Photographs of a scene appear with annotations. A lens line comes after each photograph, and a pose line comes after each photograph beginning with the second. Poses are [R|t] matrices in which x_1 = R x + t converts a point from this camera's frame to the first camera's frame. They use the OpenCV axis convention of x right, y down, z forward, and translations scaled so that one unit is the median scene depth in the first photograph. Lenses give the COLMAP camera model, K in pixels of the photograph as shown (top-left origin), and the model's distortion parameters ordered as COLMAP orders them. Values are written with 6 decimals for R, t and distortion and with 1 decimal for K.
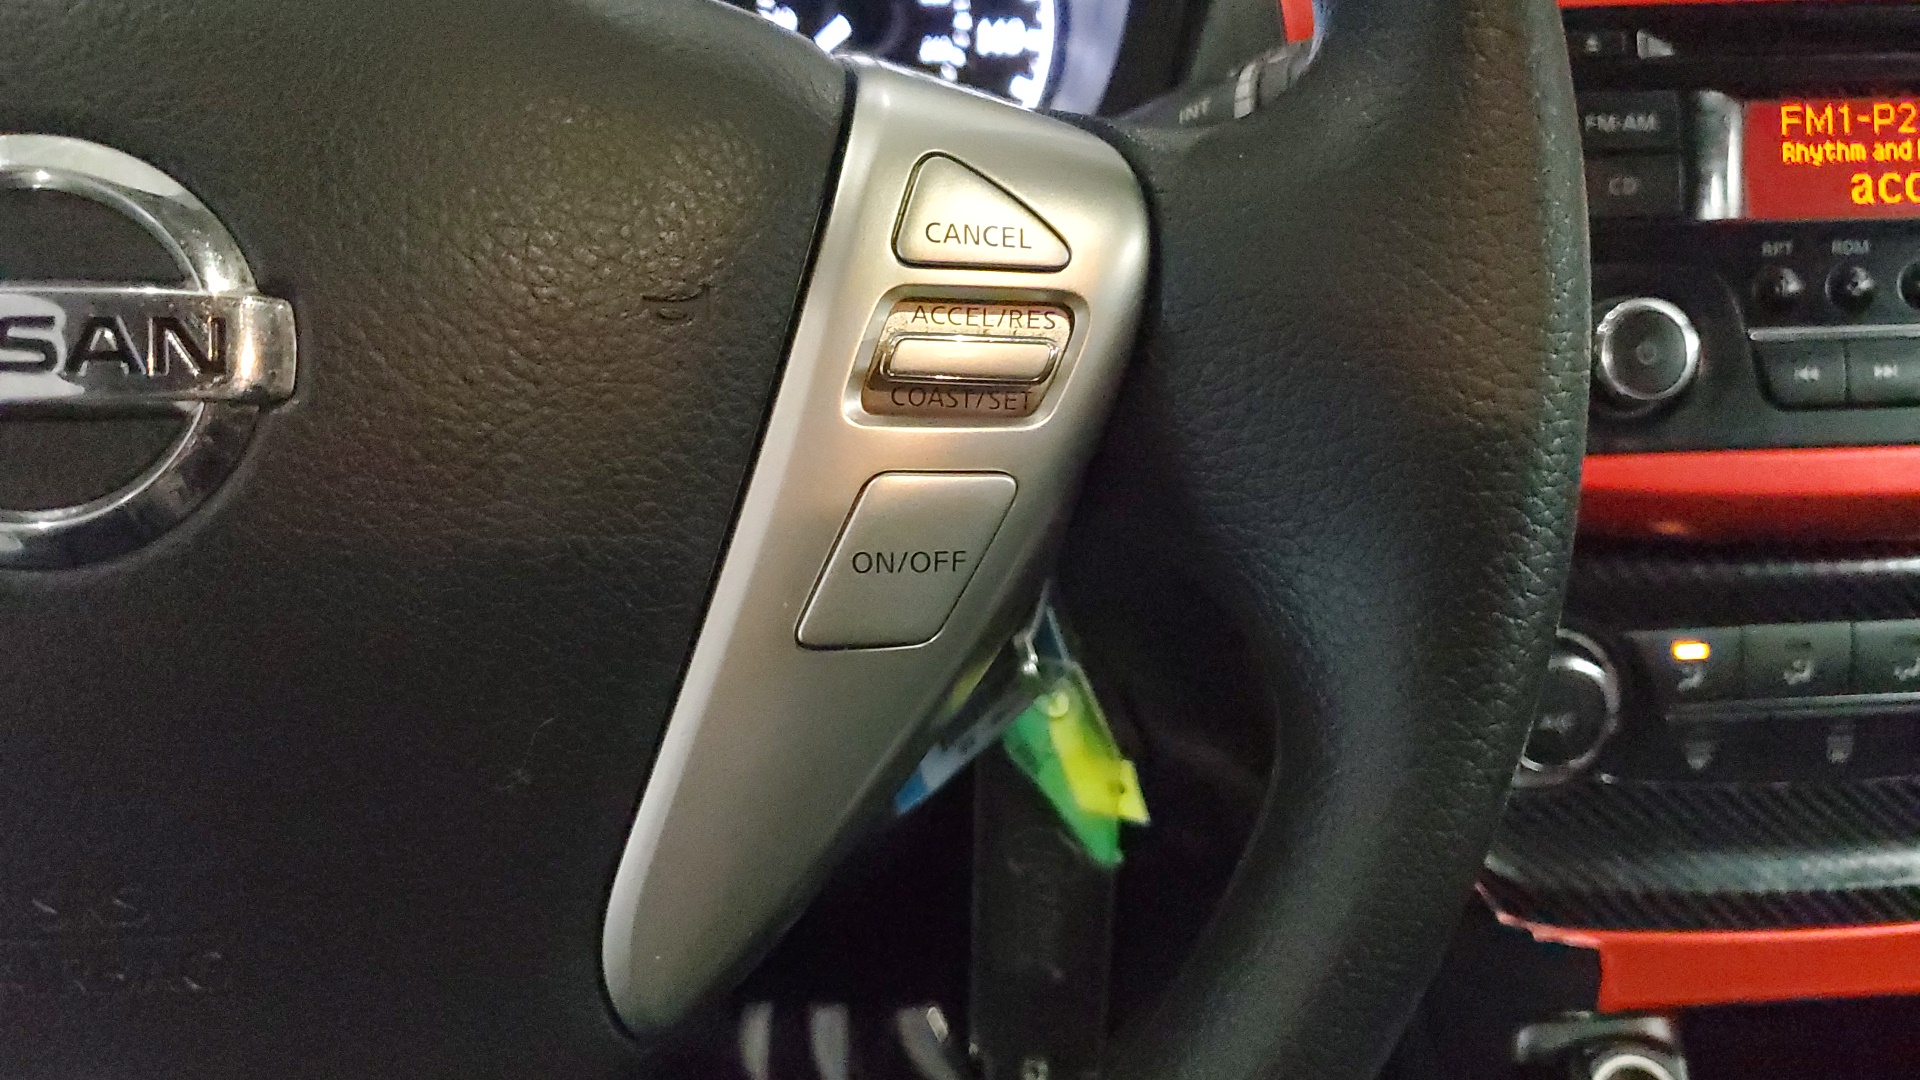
lens RADIAL K [[1466.0, 0, 968.6], [0, 1466.0, 528.5], [0, 0, 1]] dist [0.026442, -0.036849]
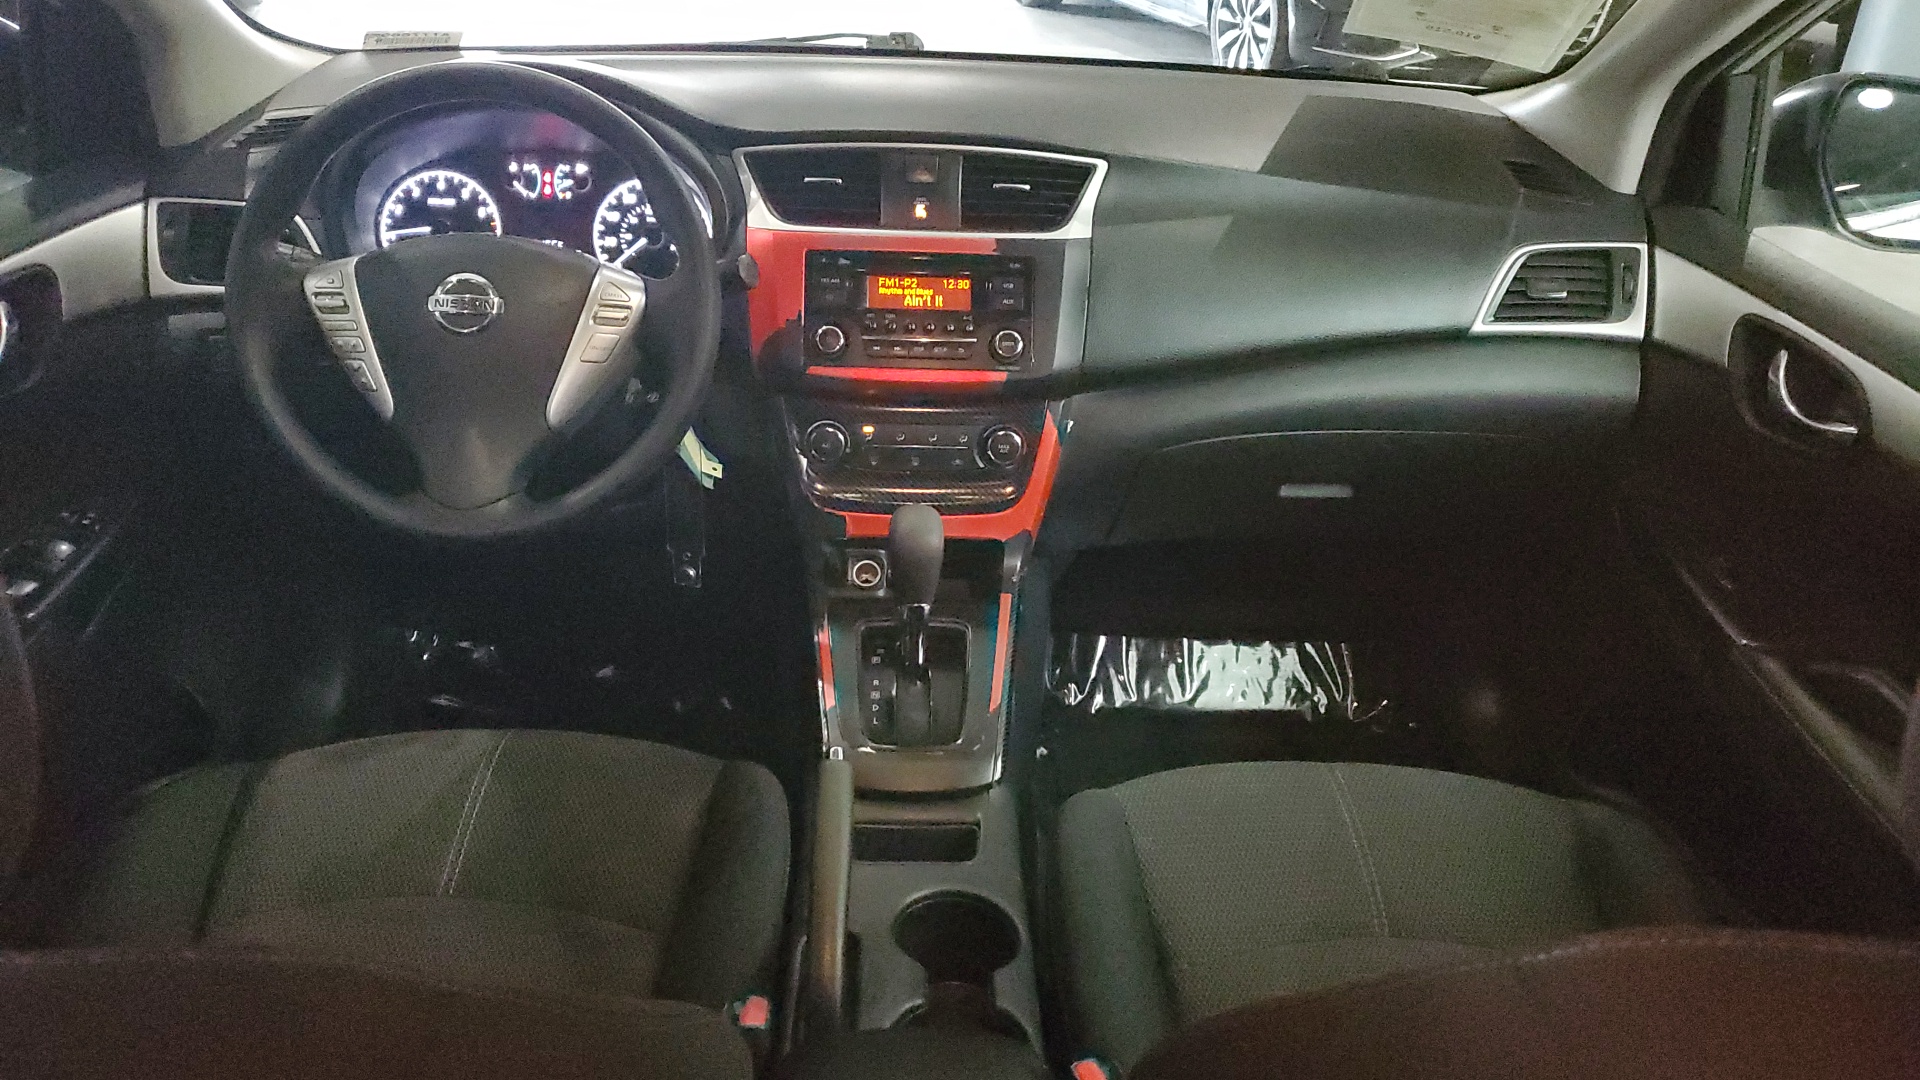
lens RADIAL K [[1466.0, 0, 947.8], [0, 1466.0, 568.0], [0, 0, 1]] dist [0.026442, -0.036849]
pose [[0.998227, 0.046120, -0.037615, 0.898879], [-0.047807, 0.997831, -0.045247, 0.608402], [0.035447, 0.046965, 0.998267, -2.664631]]
